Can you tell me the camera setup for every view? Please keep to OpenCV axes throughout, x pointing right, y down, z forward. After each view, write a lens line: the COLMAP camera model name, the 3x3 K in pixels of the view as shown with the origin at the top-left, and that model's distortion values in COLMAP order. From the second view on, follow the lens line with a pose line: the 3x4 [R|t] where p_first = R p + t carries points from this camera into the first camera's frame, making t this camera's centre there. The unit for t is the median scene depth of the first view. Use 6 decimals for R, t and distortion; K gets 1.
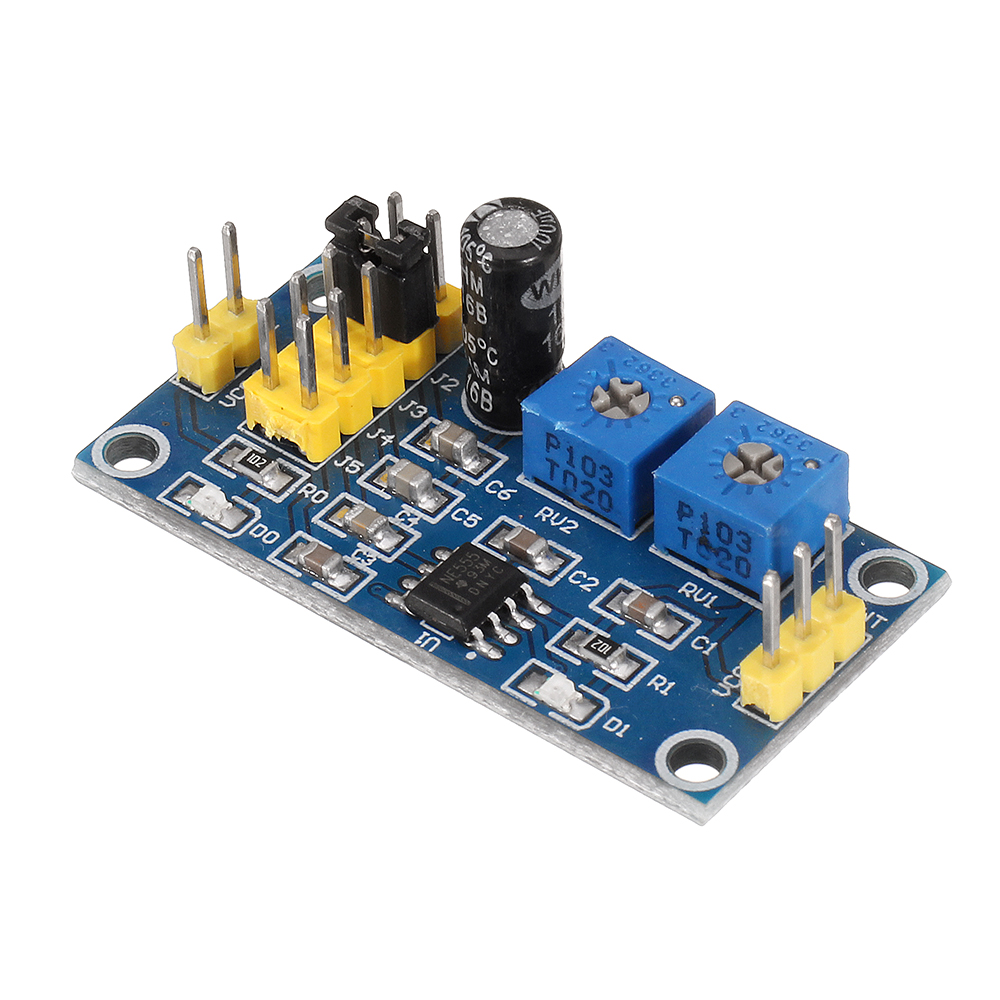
lens RADIAL K [[5649.8, 0, 500.0], [0, 5649.8, 500.0], [0, 0, 1]] dist [0.064314, 4.885429]
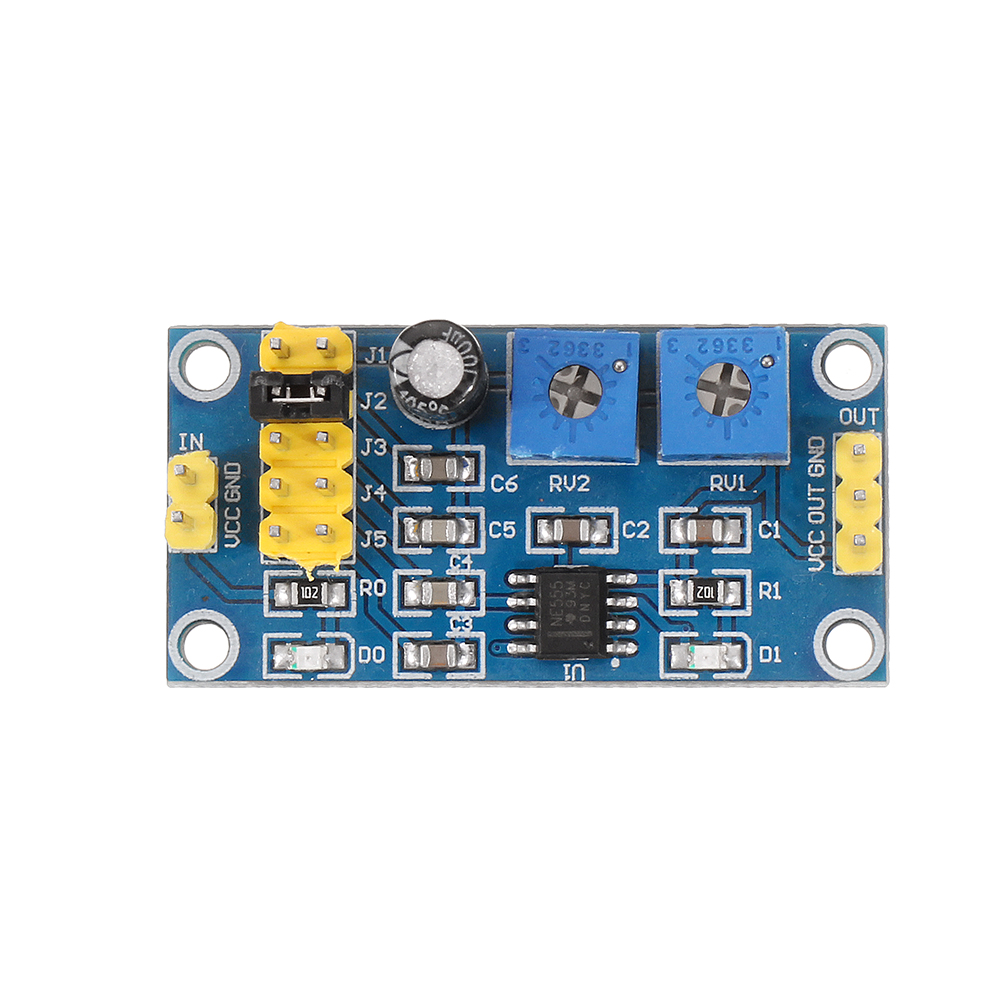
lens RADIAL K [[5649.8, 0, 500.0], [0, 5649.8, 500.0], [0, 0, 1]] dist [0.064314, 4.885429]
pose [[0.782218, -0.621399, 0.044693, -0.053116], [0.432890, 0.593710, 0.678318, -0.765035], [-0.448041, -0.511245, 0.733408, 0.185648]]
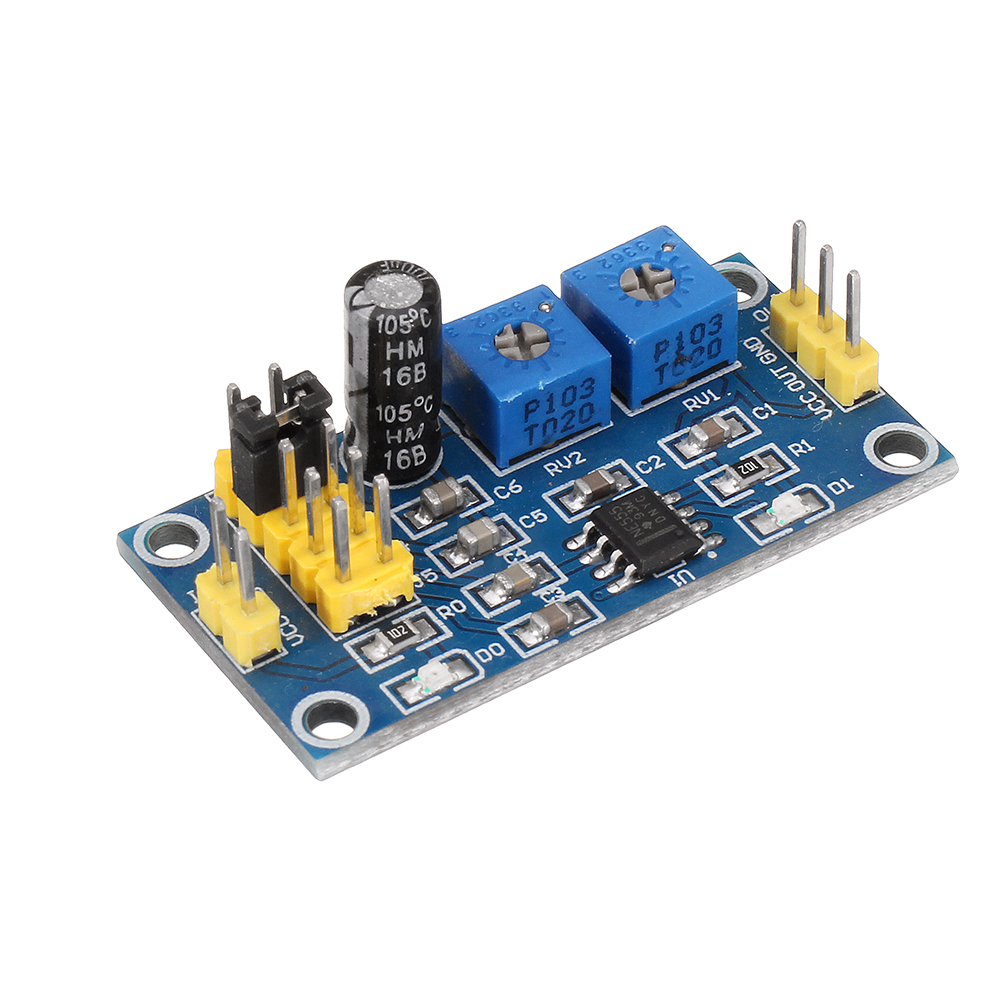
lens RADIAL K [[5649.8, 0, 500.0], [0, 5649.8, 500.0], [0, 0, 1]] dist [0.064314, 4.885429]
pose [[0.309276, -0.643323, 0.700346, -0.750845], [0.652856, 0.679120, 0.335521, -0.360333], [-0.691467, 0.353456, 0.630033, 0.341714]]
